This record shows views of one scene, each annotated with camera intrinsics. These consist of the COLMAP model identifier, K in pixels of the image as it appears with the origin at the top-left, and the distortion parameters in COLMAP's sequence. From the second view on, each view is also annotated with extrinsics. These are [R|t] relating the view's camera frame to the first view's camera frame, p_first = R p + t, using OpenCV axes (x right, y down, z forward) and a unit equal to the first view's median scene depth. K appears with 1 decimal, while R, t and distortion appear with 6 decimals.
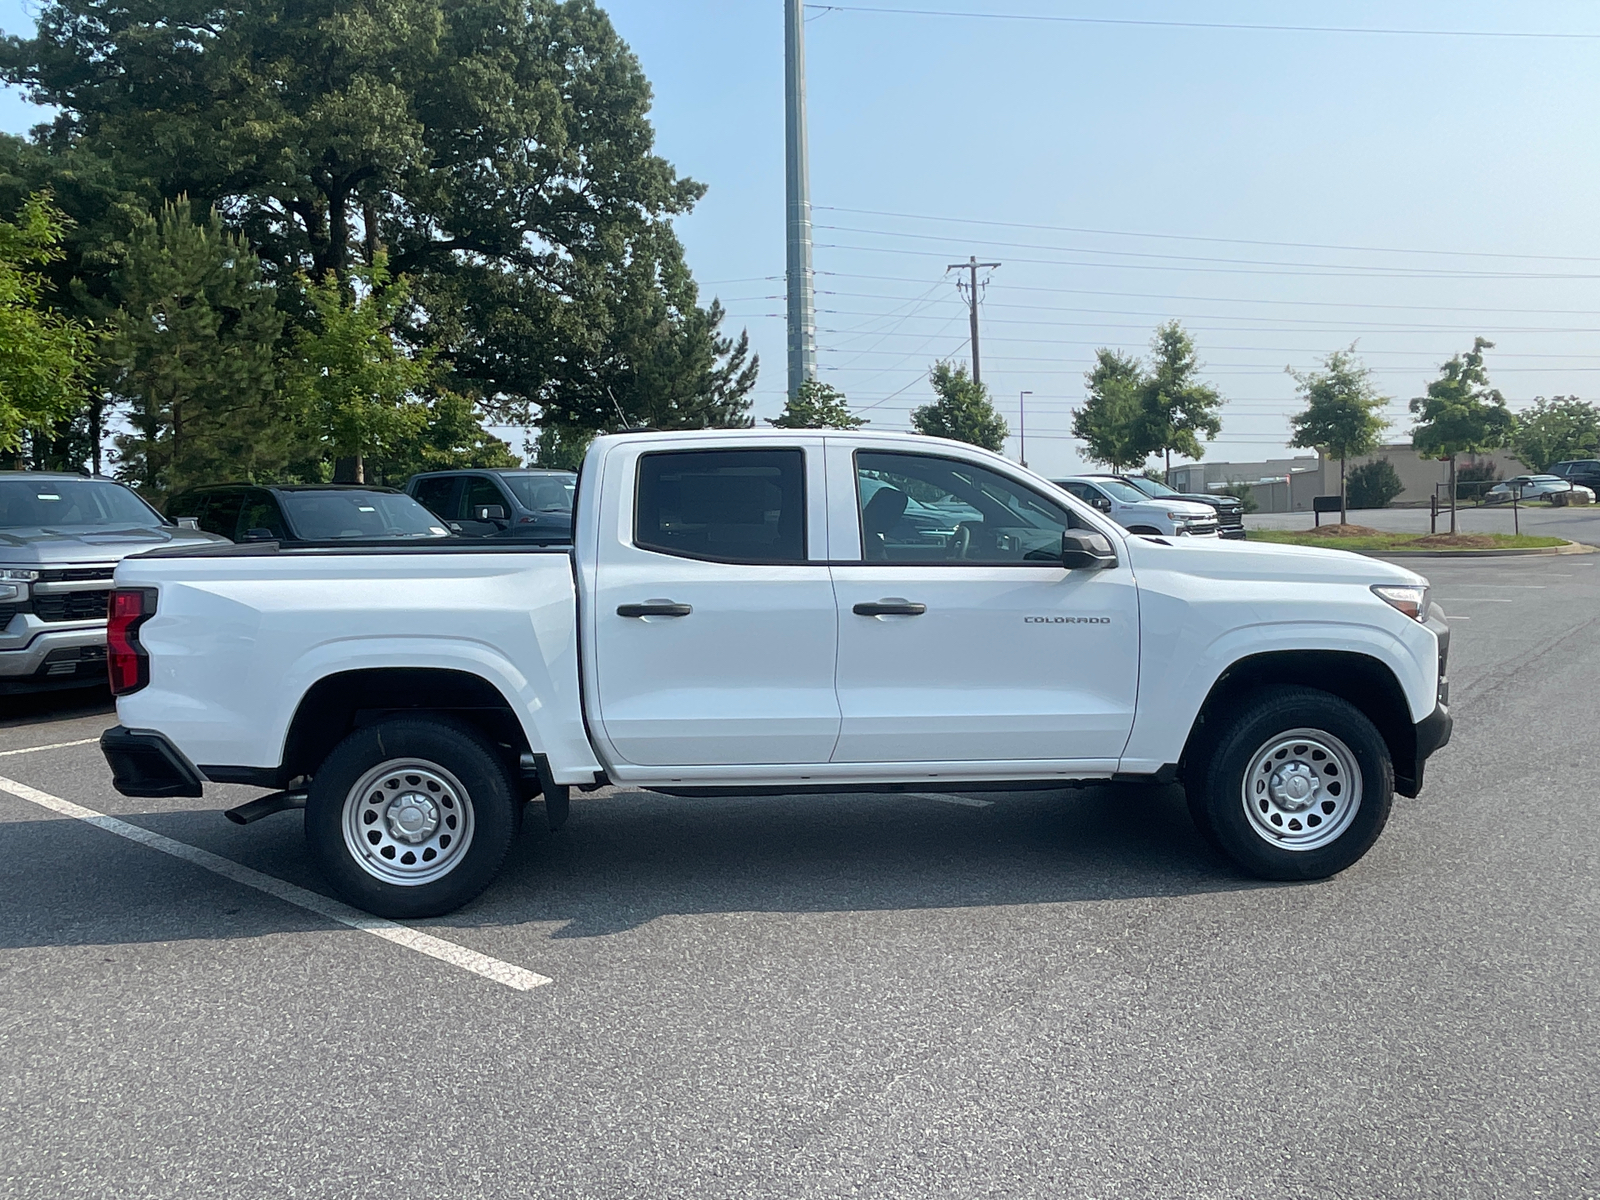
lens RADIAL K [[1219.0, 0, 802.3], [0, 1219.0, 592.6], [0, 0, 1]] dist [0.006709, -0.010403]
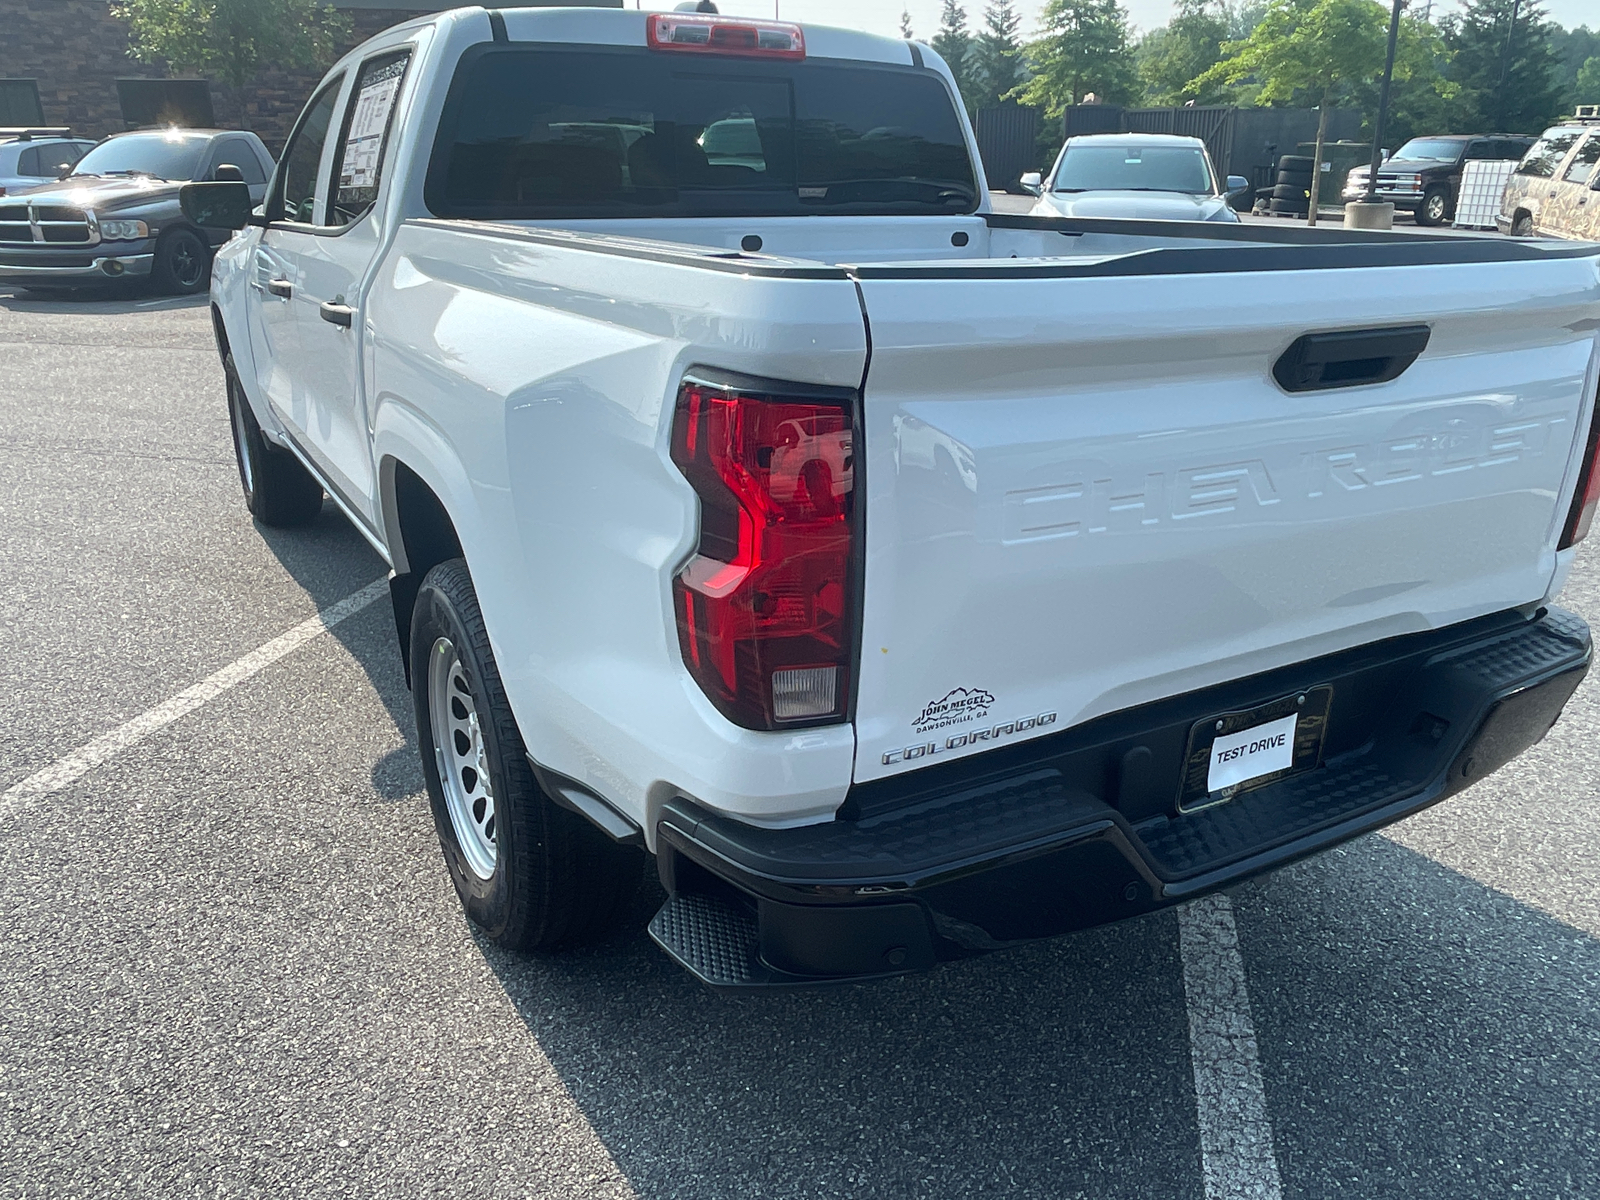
lens RADIAL K [[1219.0, 0, 804.2], [0, 1219.0, 588.5], [0, 0, 1]] dist [0.006709, -0.010403]
pose [[-0.447847, -0.278067, 0.849772, -0.116570], [0.065916, 0.937556, 0.341531, -0.011477], [-0.891677, 0.208967, -0.401552, 0.203673]]
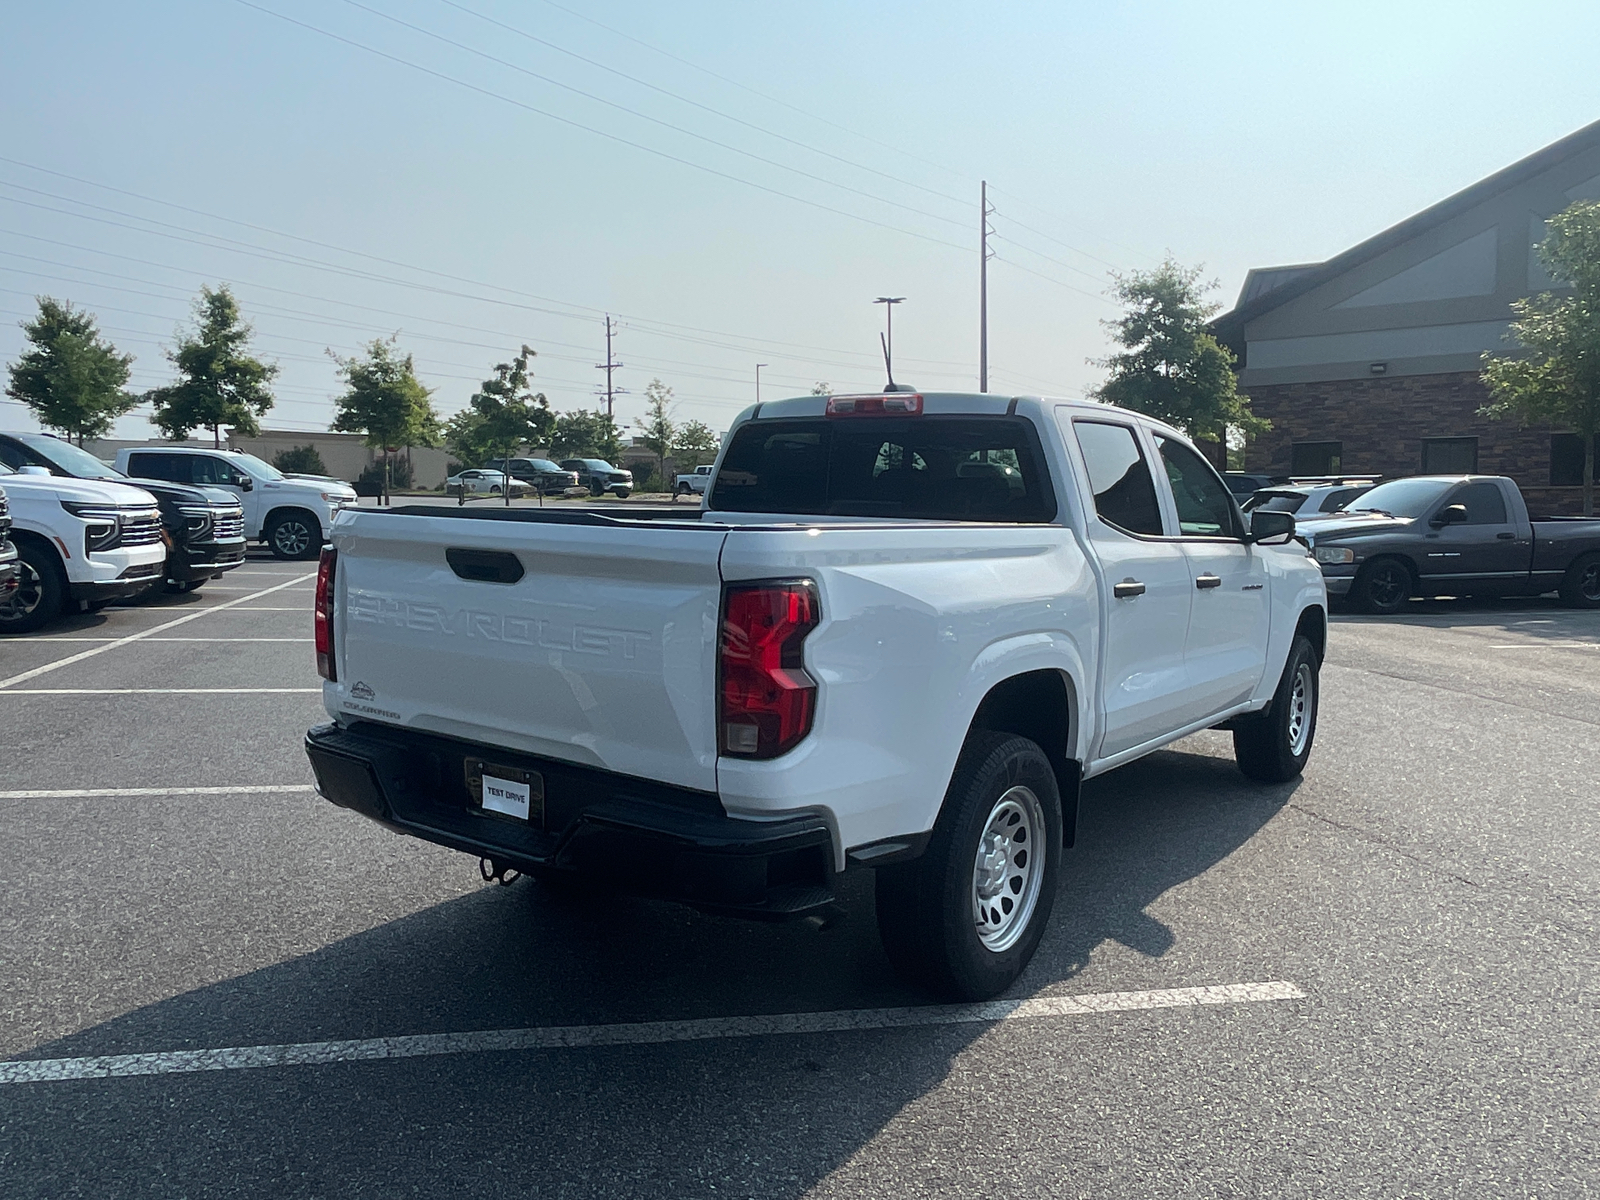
lens RADIAL K [[1219.0, 0, 805.2], [0, 1219.0, 586.2], [0, 0, 1]] dist [0.006709, -0.010403]
pose [[0.627720, -0.028555, 0.777915, -0.139876], [0.023274, 0.999569, 0.017910, -0.001479], [-0.778091, 0.006863, 0.628114, 0.084032]]
